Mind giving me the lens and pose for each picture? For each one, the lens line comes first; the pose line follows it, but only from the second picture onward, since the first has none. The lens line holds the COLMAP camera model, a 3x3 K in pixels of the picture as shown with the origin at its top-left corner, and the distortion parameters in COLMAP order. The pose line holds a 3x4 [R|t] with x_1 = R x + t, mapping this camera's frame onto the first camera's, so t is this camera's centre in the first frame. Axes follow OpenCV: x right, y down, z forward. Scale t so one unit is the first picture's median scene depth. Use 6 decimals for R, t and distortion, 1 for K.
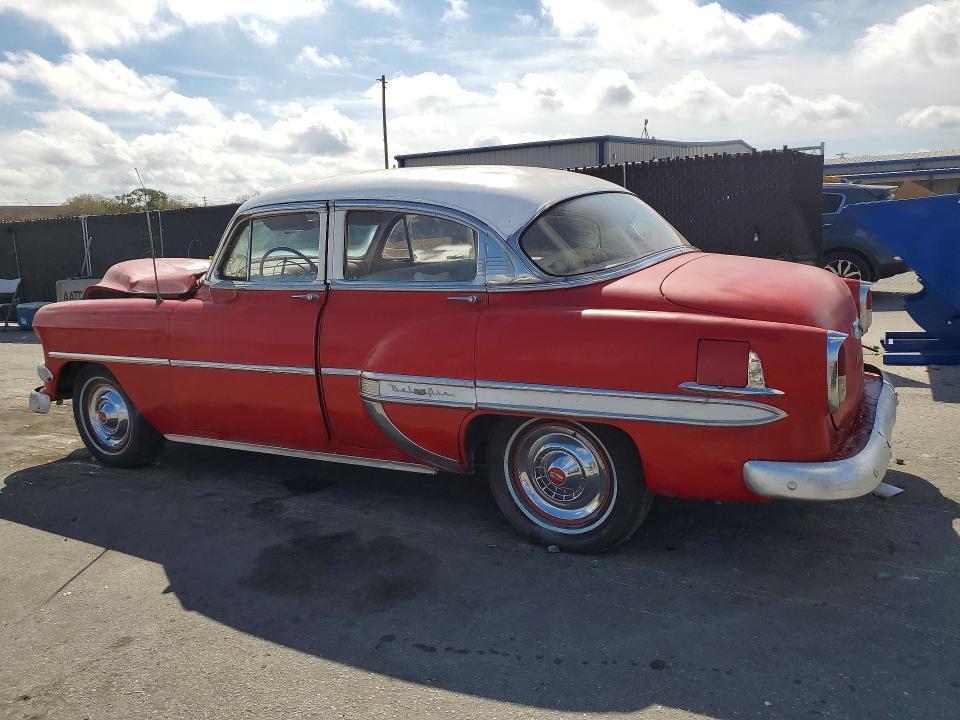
lens RADIAL K [[761.0, 0, 475.5], [0, 761.0, 357.3], [0, 0, 1]] dist [0.030292, 0.005304]
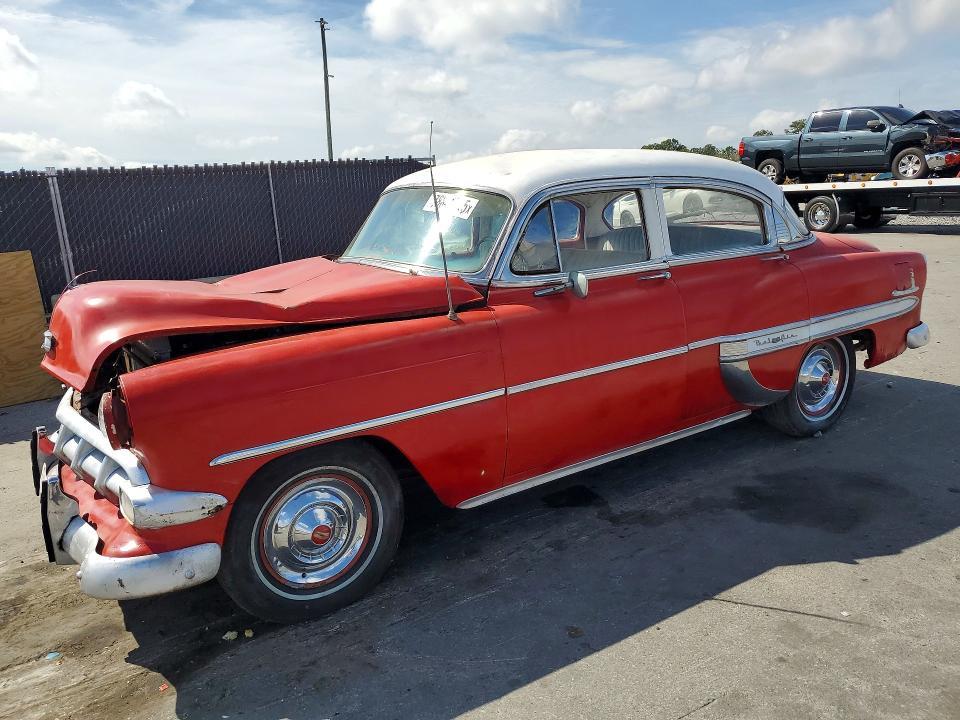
lens RADIAL K [[761.0, 0, 475.5], [0, 761.0, 357.3], [0, 0, 1]] dist [0.030292, 0.005304]
pose [[0.433821, -0.163794, 0.885986, -1.294856], [0.187868, 0.978168, 0.088847, -0.118136], [-0.881195, 0.127905, 0.455121, 0.846093]]
